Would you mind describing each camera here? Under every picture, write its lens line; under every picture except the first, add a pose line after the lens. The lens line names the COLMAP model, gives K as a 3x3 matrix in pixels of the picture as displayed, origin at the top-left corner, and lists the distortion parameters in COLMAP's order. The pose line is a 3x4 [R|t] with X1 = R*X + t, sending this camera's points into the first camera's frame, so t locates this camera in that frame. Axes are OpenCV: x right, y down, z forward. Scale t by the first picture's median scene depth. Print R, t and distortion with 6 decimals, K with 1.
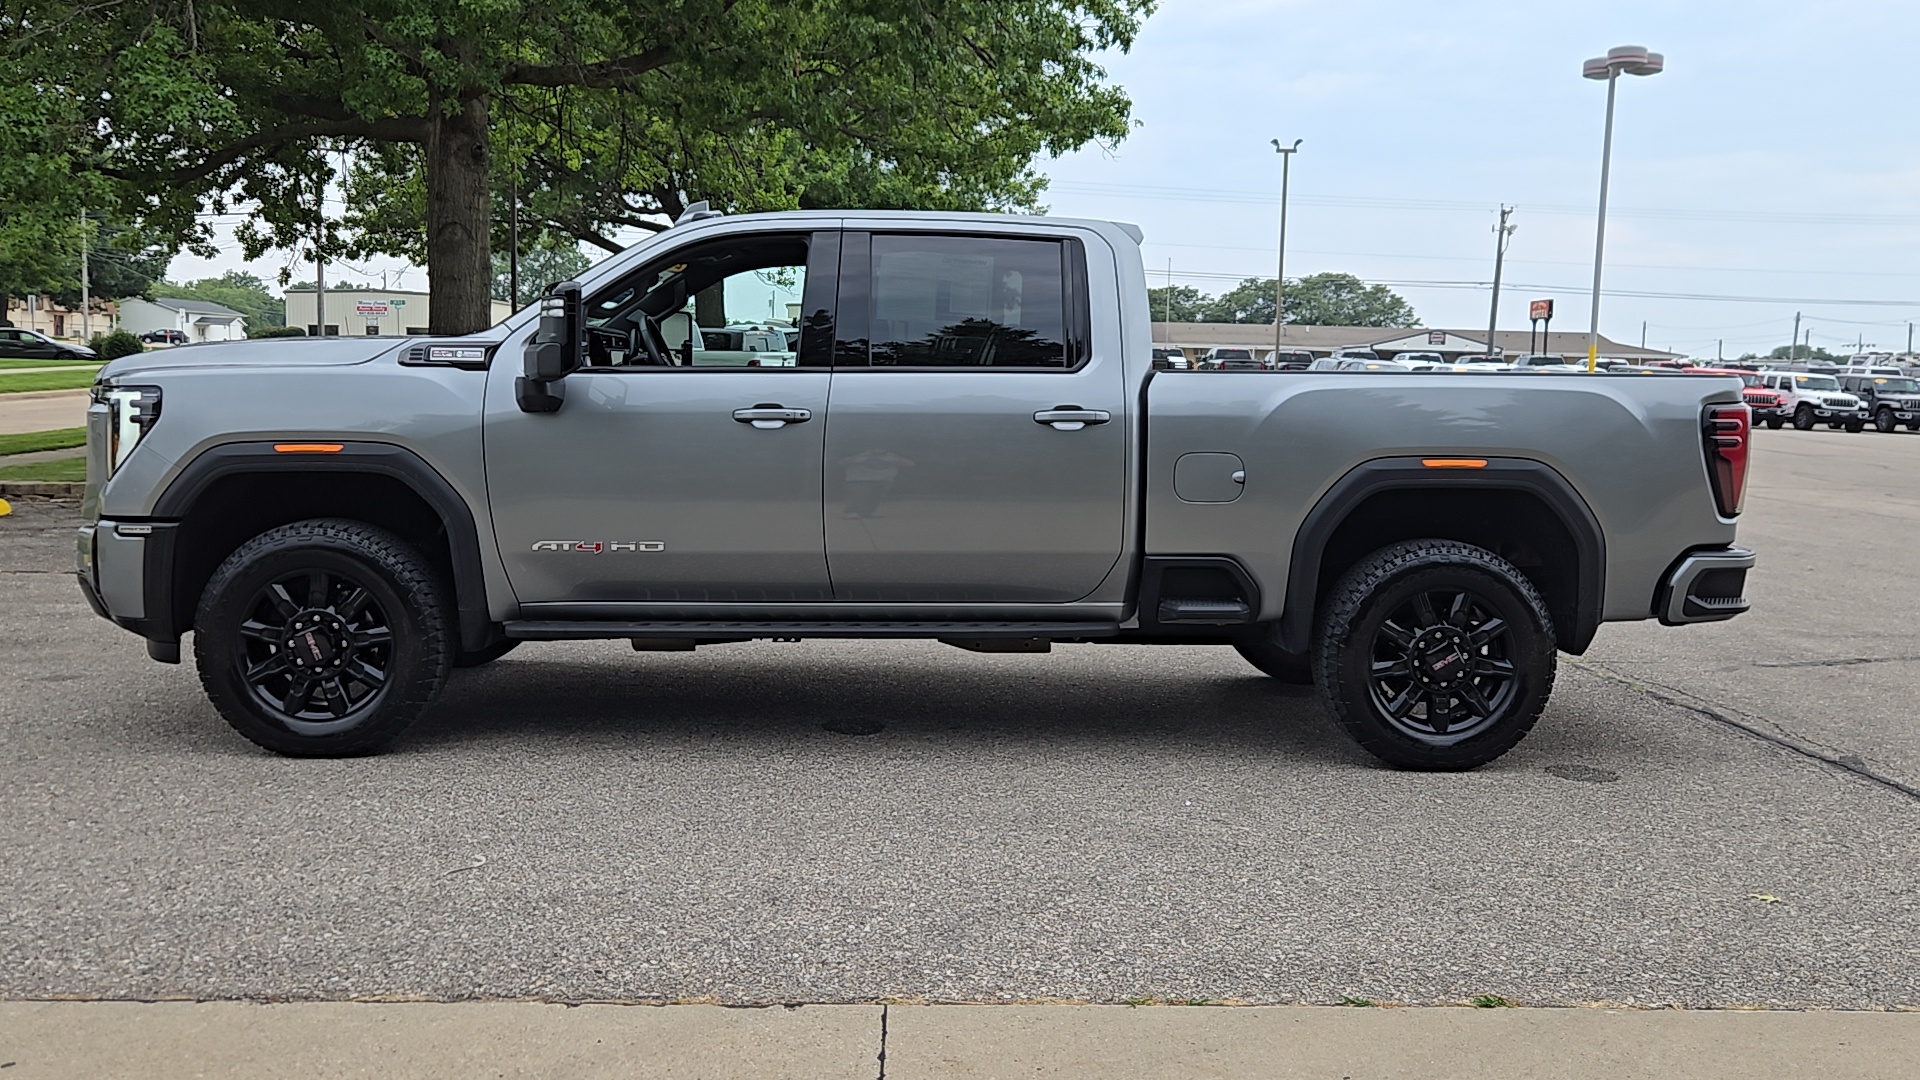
lens RADIAL K [[1596.8, 0, 945.2], [0, 1596.8, 534.1], [0, 0, 1]] dist [0.008768, -0.000224]
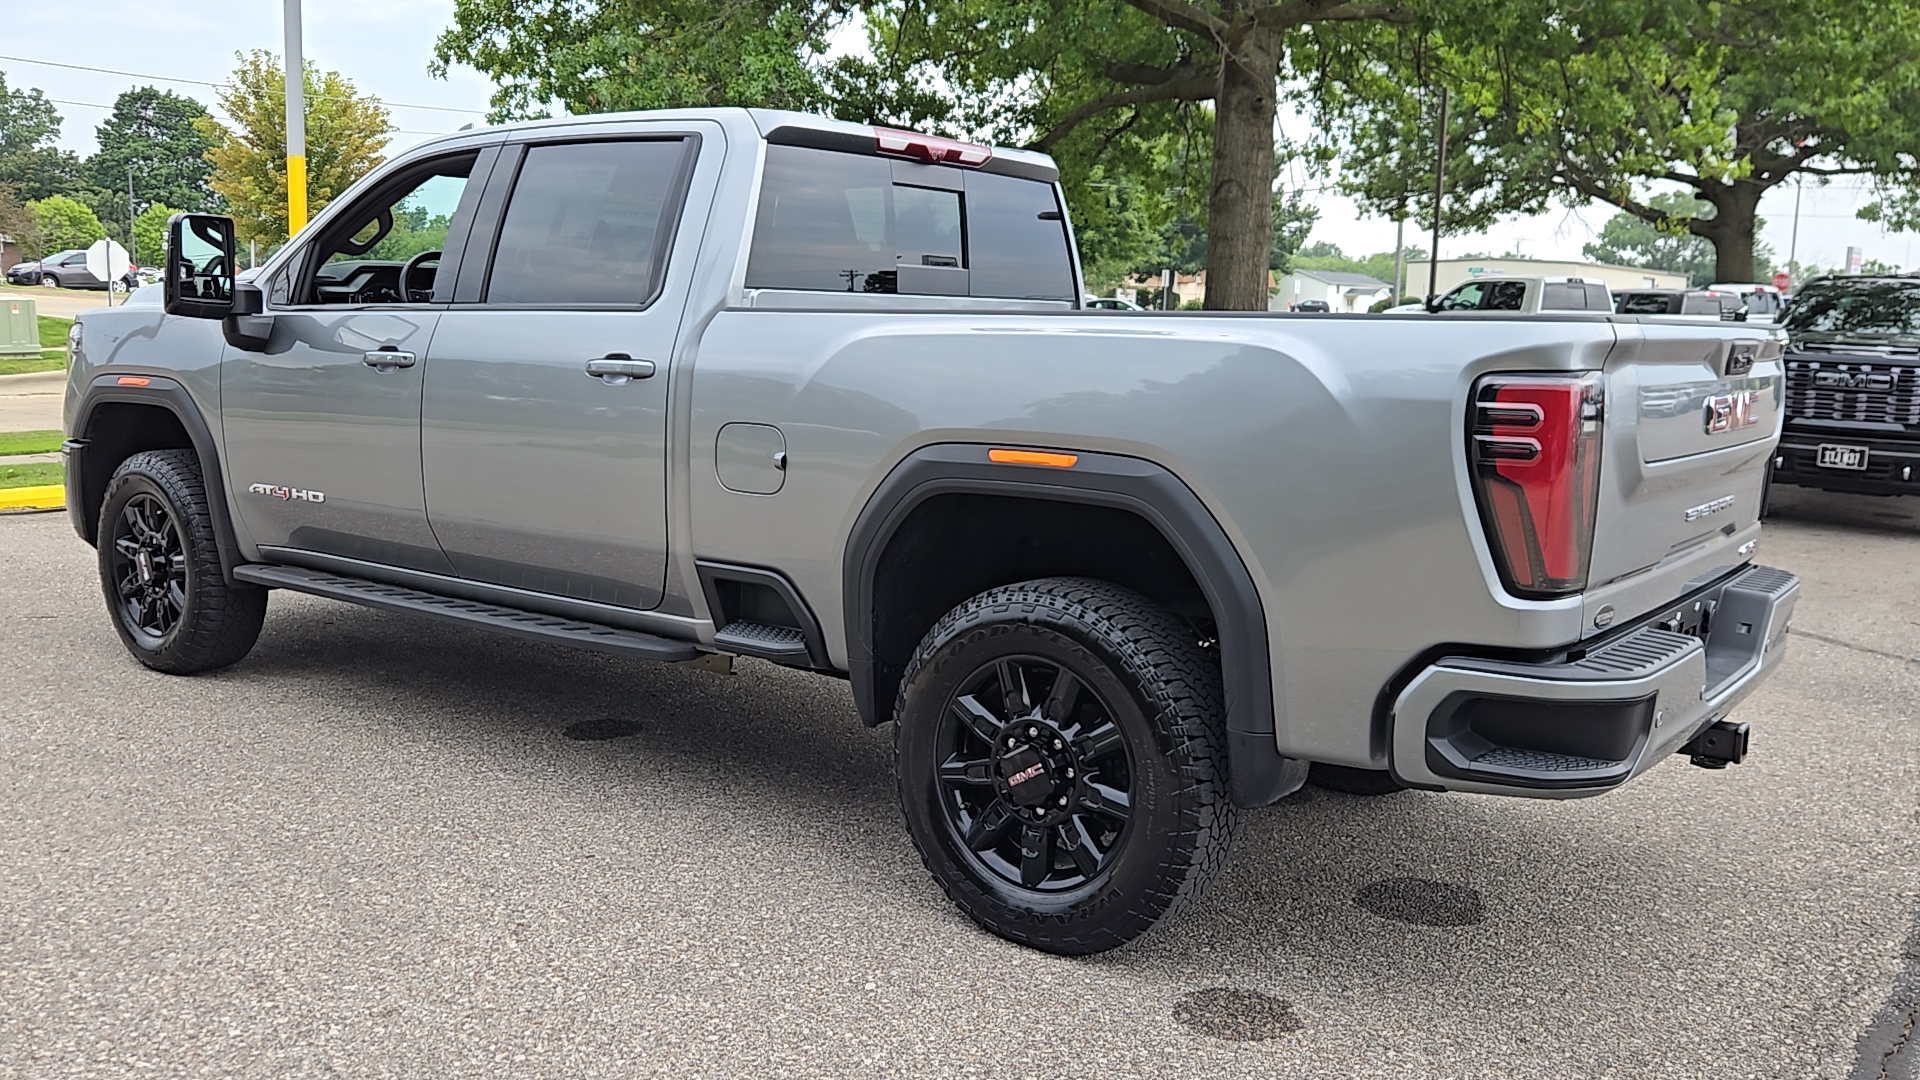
lens RADIAL K [[1596.8, 0, 959.7], [0, 1596.8, 535.8], [0, 0, 1]] dist [0.008768, -0.000224]
pose [[0.769495, 0.088477, -0.632494, 0.199115], [-0.076399, 0.995998, 0.046379, -0.011820], [0.634066, 0.012634, 0.773175, 0.146844]]
